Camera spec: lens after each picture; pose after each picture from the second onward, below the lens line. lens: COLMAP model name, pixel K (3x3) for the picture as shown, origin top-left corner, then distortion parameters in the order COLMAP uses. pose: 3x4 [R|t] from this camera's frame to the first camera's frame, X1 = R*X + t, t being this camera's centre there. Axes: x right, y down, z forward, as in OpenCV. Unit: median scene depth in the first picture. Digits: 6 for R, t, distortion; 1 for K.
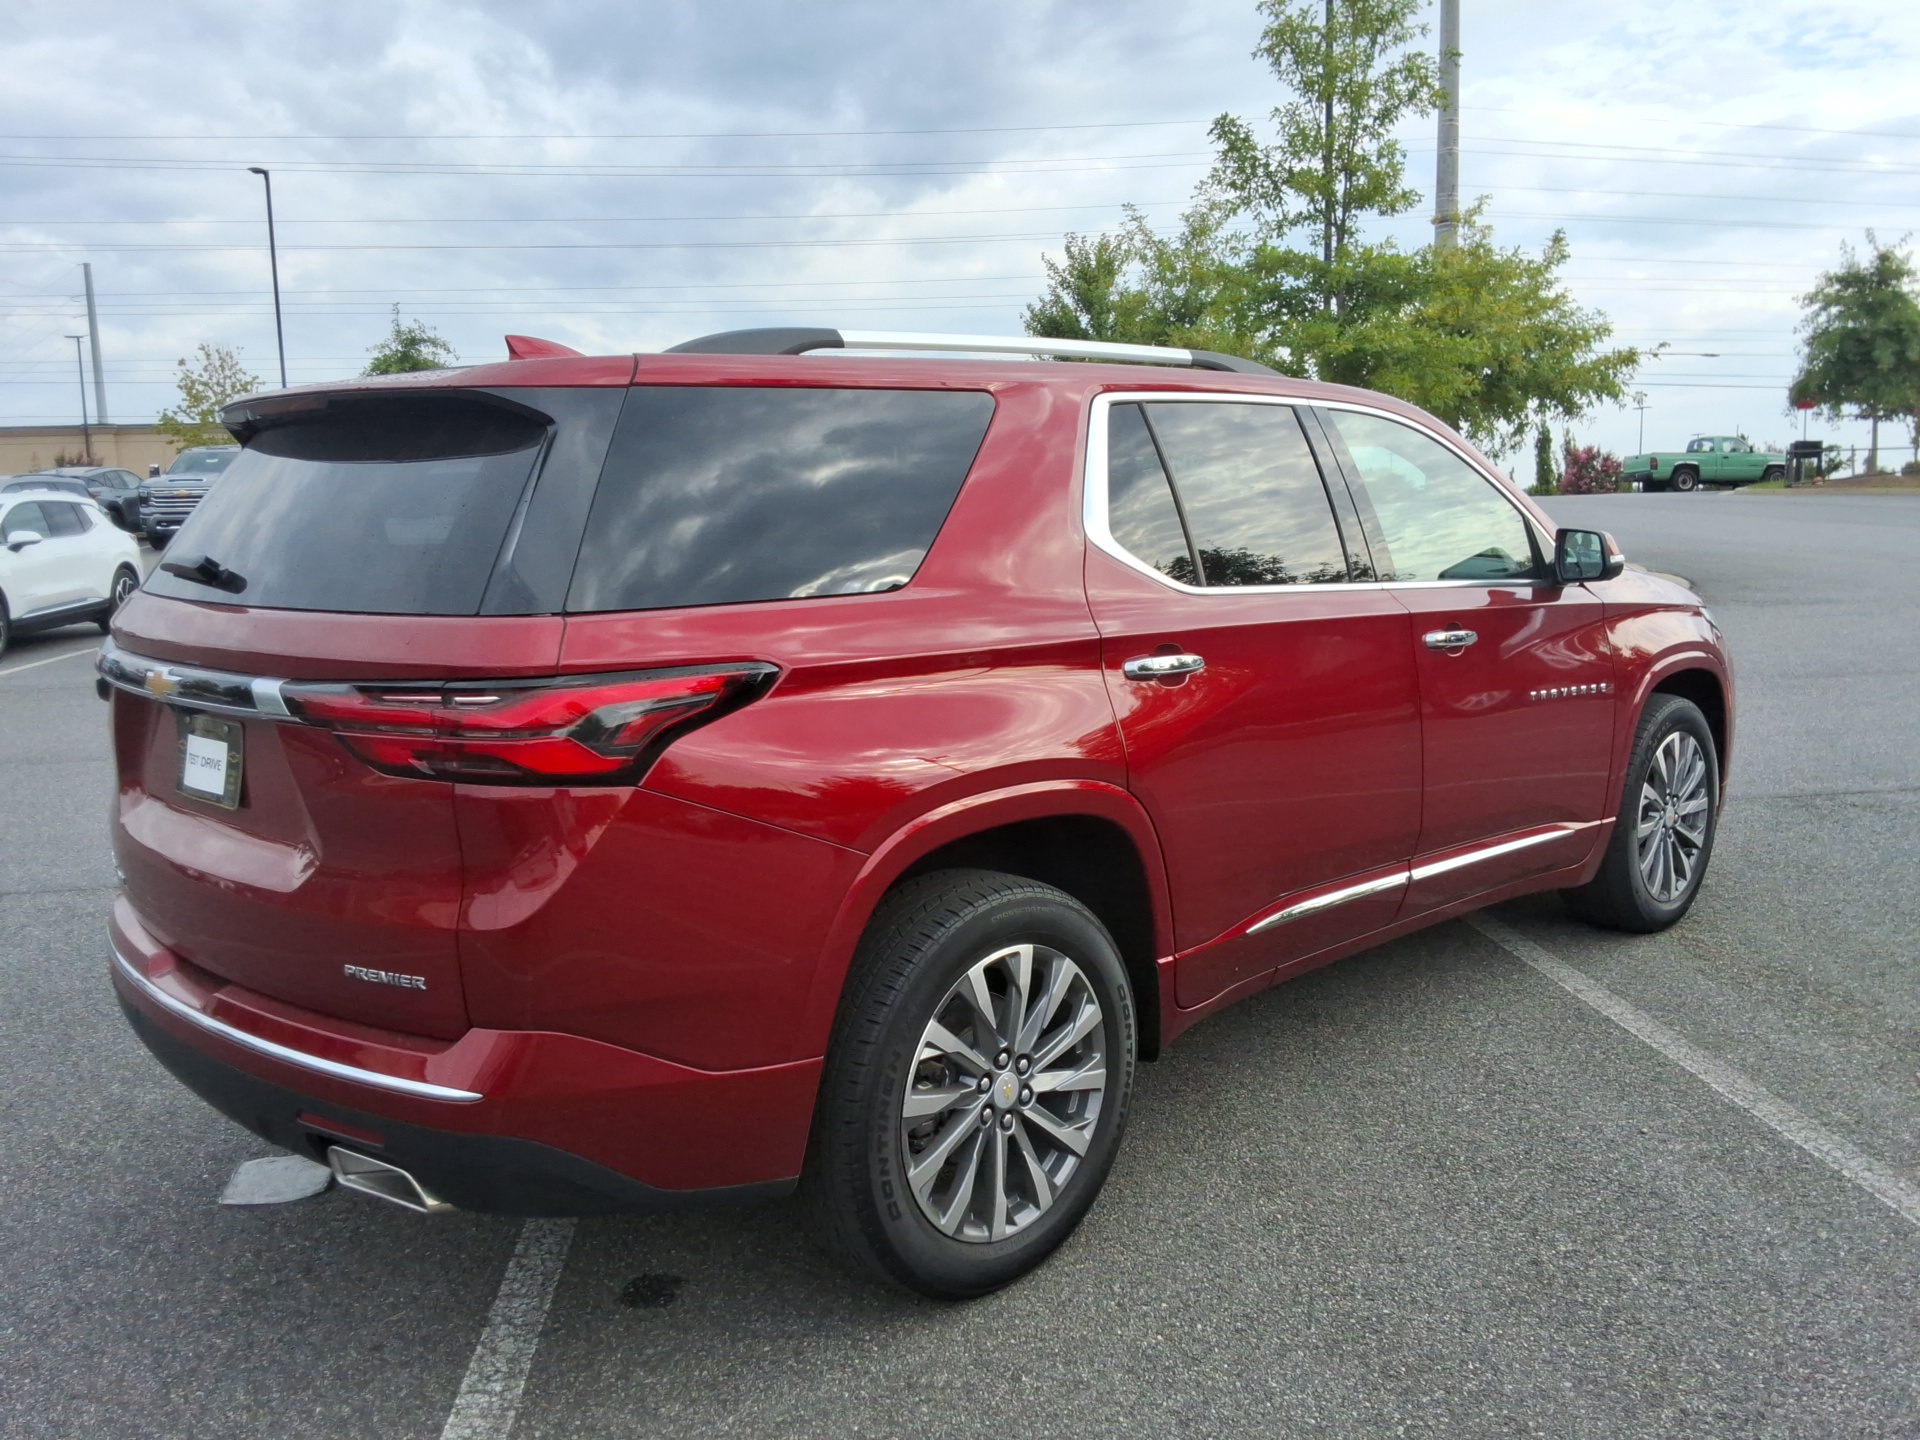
lens RADIAL K [[1513.9, 0, 984.4], [0, 1513.9, 727.0], [0, 0, 1]] dist [0.119839, -0.186643]
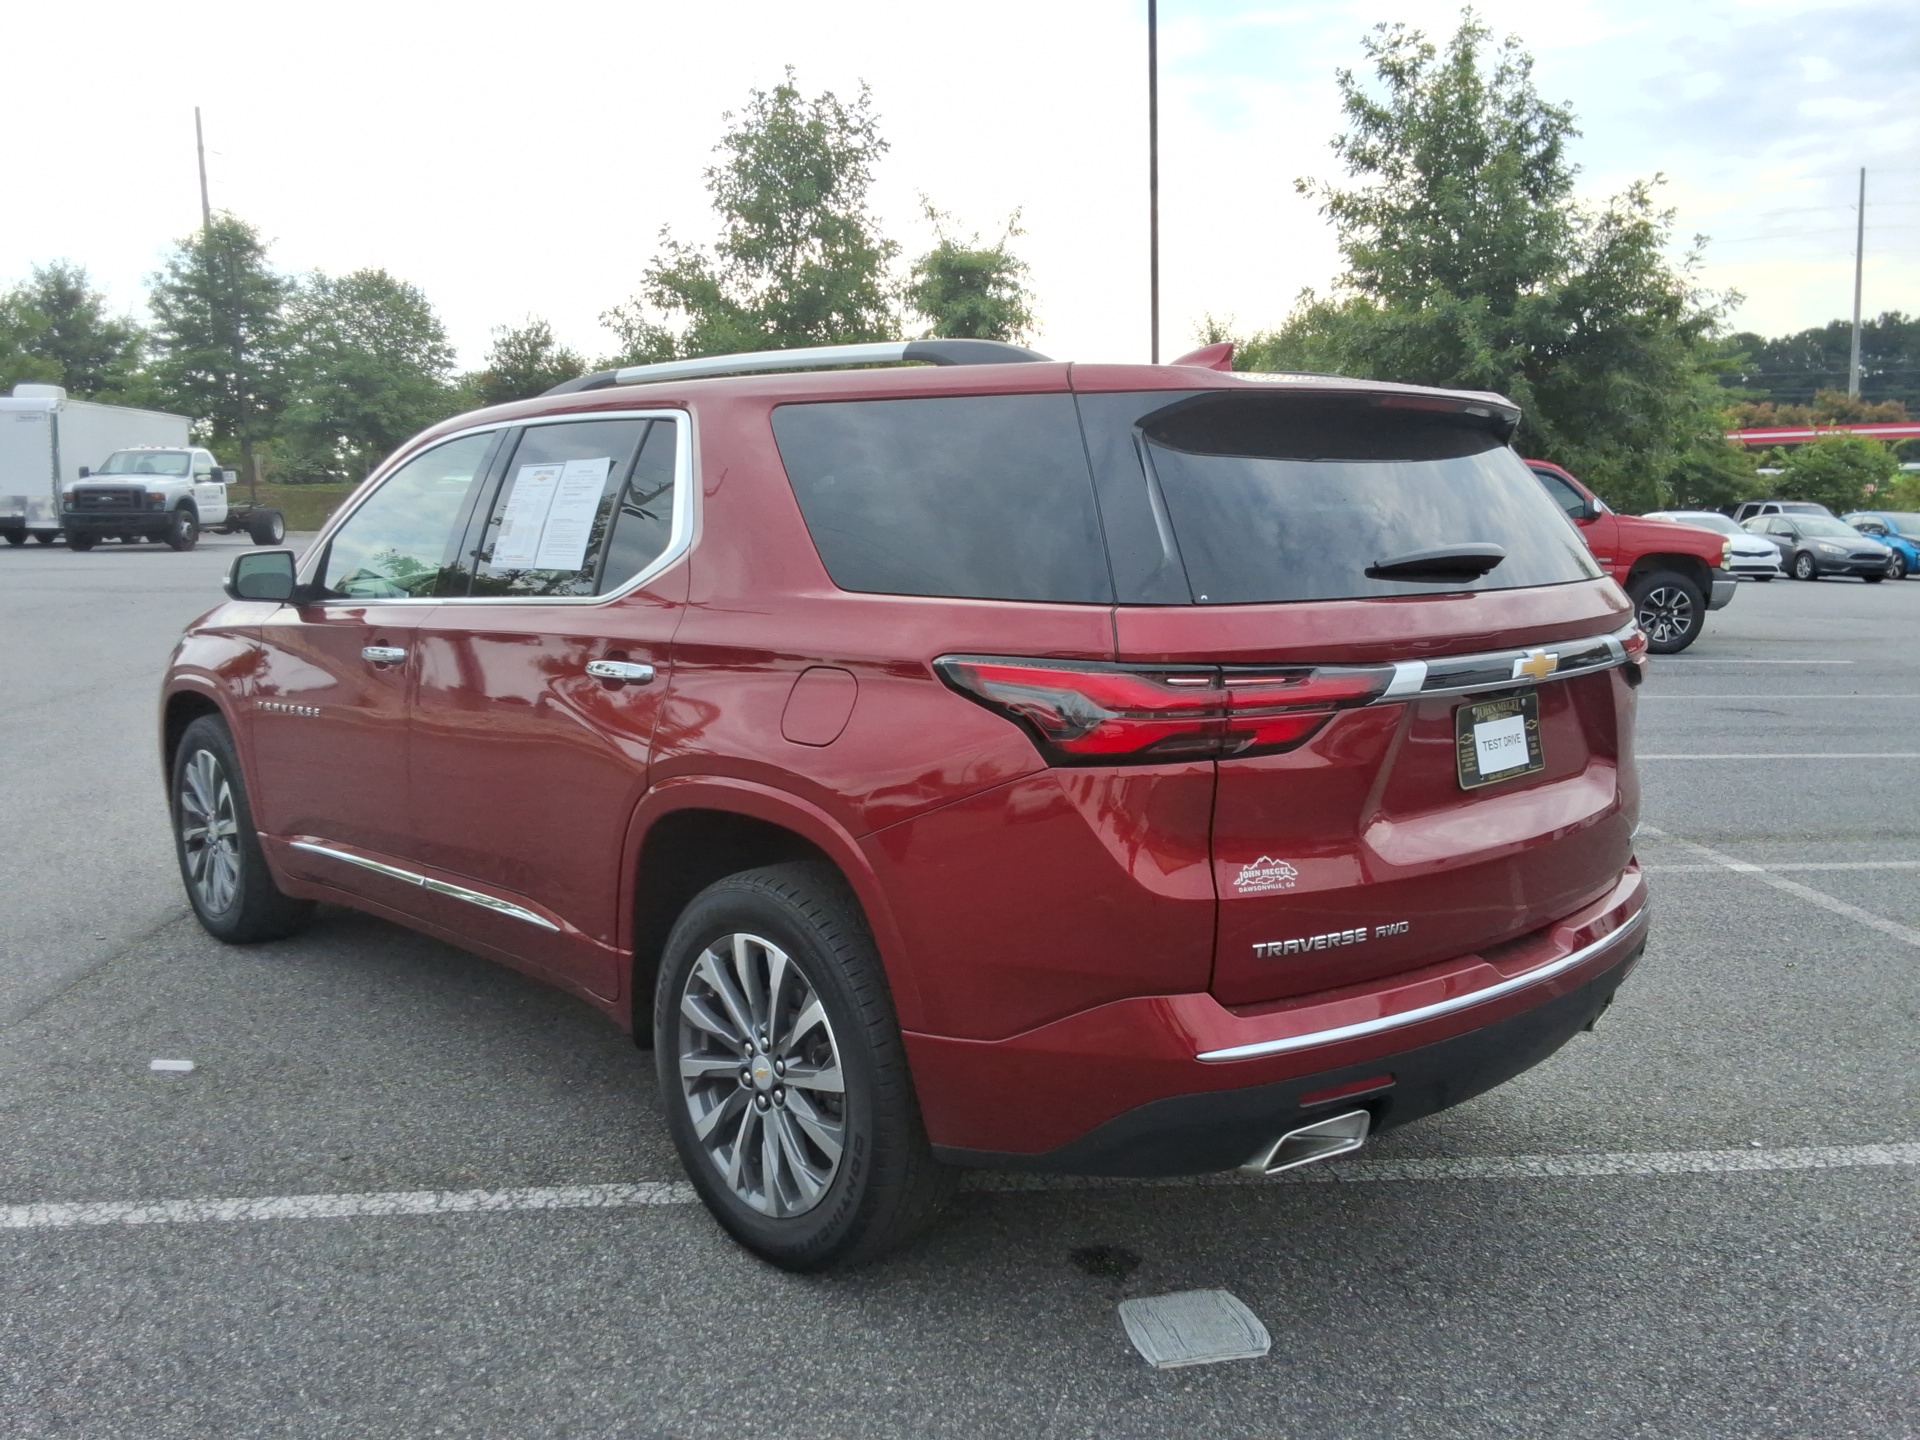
lens RADIAL K [[1542.6, 0, 967.3], [0, 1542.6, 724.4], [0, 0, 1]] dist [0.122826, -0.187926]
pose [[0.043281, -0.119923, 0.991839, -1.596783], [0.160305, 0.980740, 0.111585, -0.168956], [-0.986118, 0.154167, 0.061672, 1.309009]]
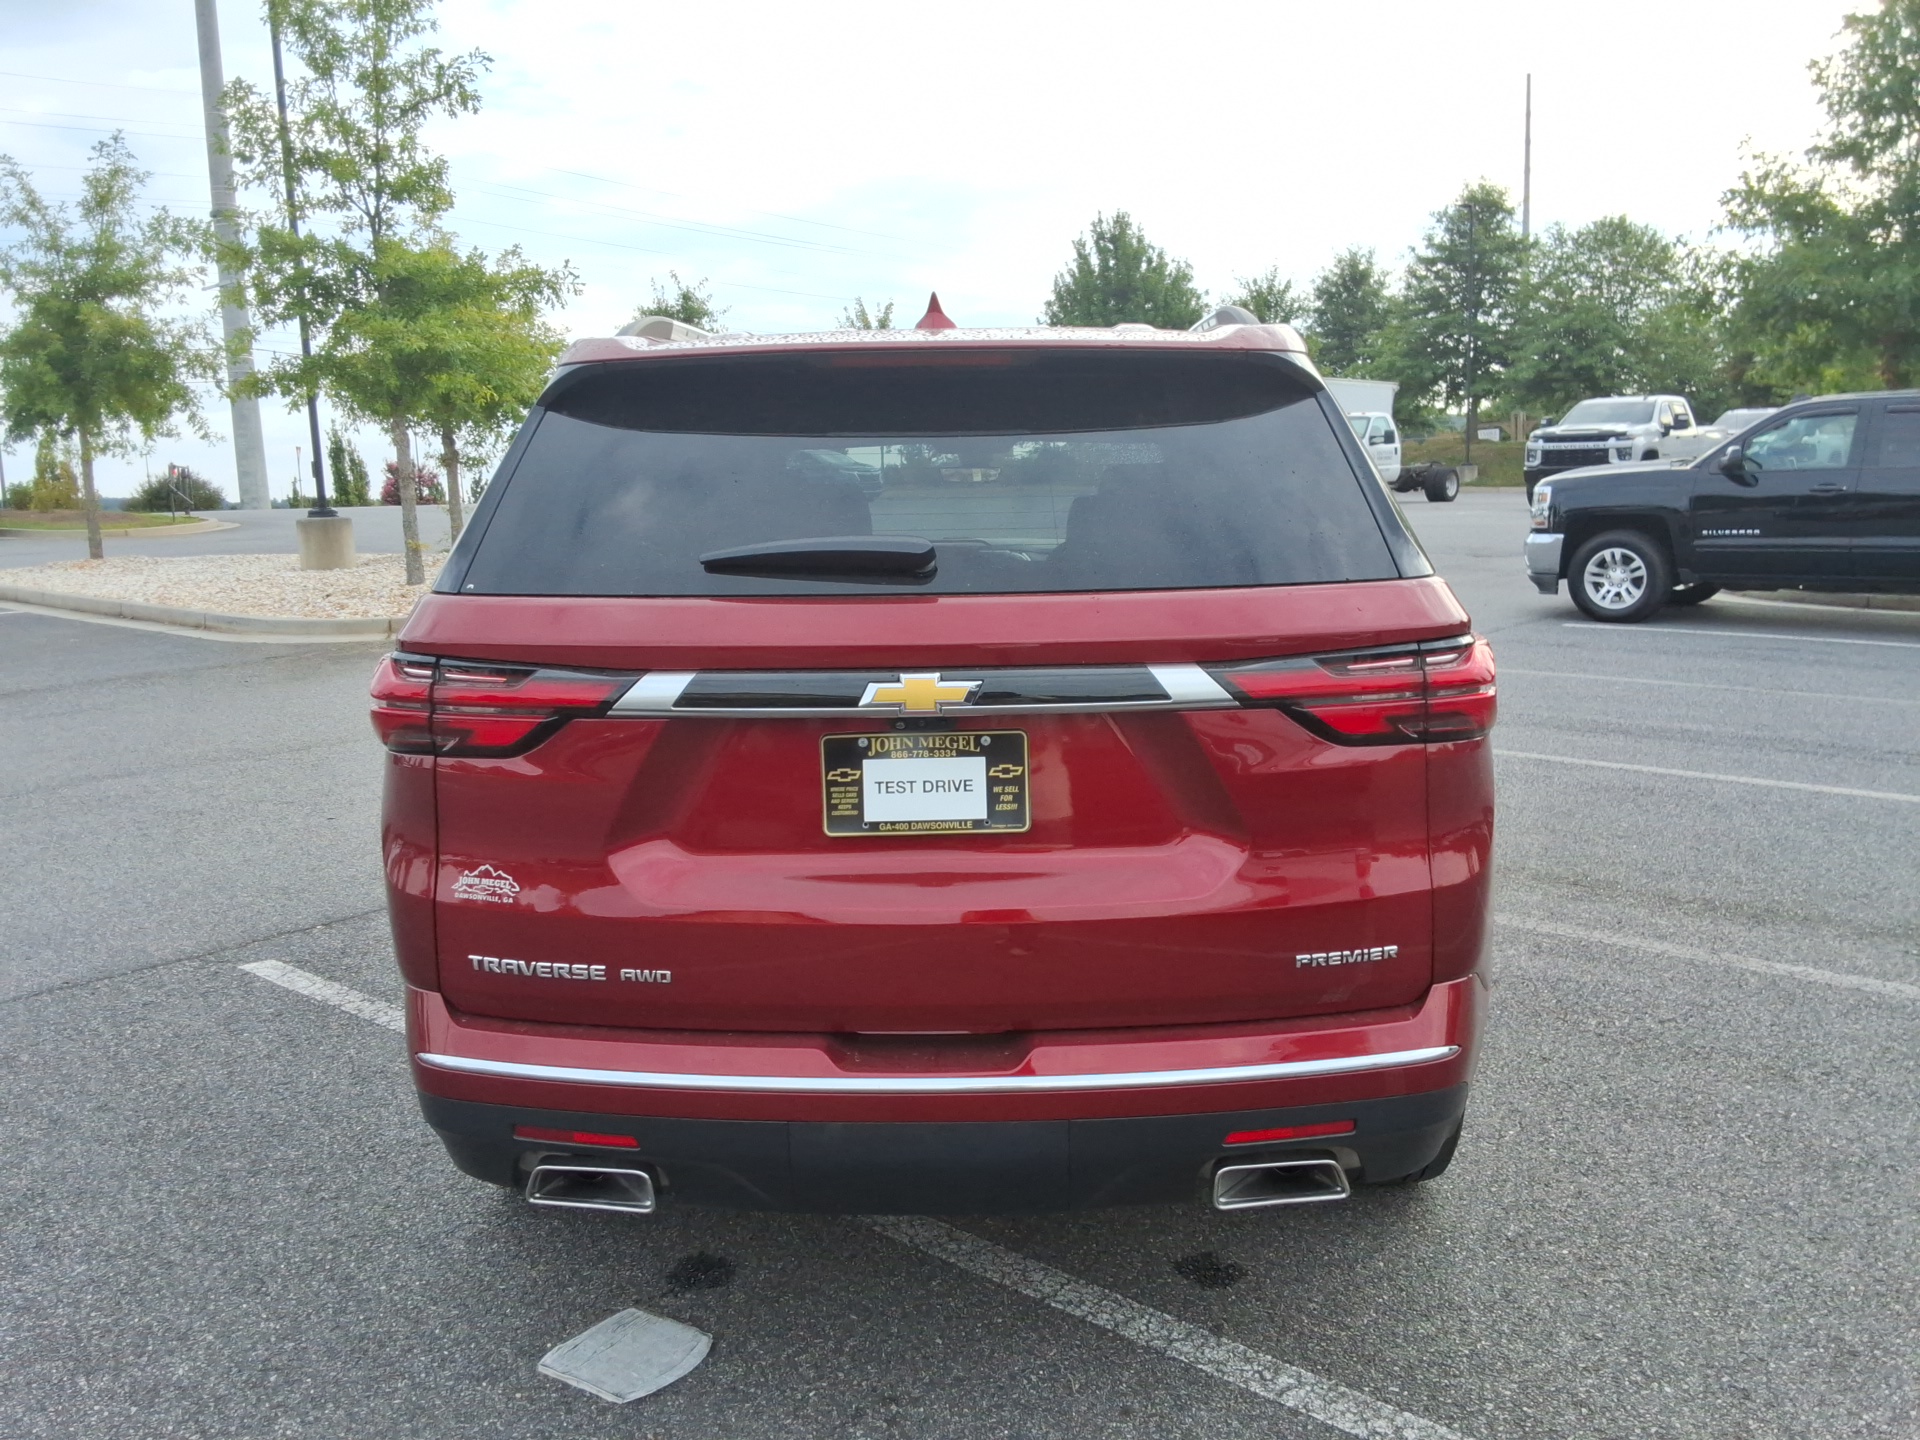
lens RADIAL K [[1542.6, 0, 967.3], [0, 1542.6, 724.4], [0, 0, 1]] dist [0.122826, -0.187926]
pose [[0.735474, -0.101963, 0.669836, -1.058029], [0.111030, 0.993385, 0.029303, -0.033435], [-0.668393, 0.052820, 0.741930, 0.369494]]
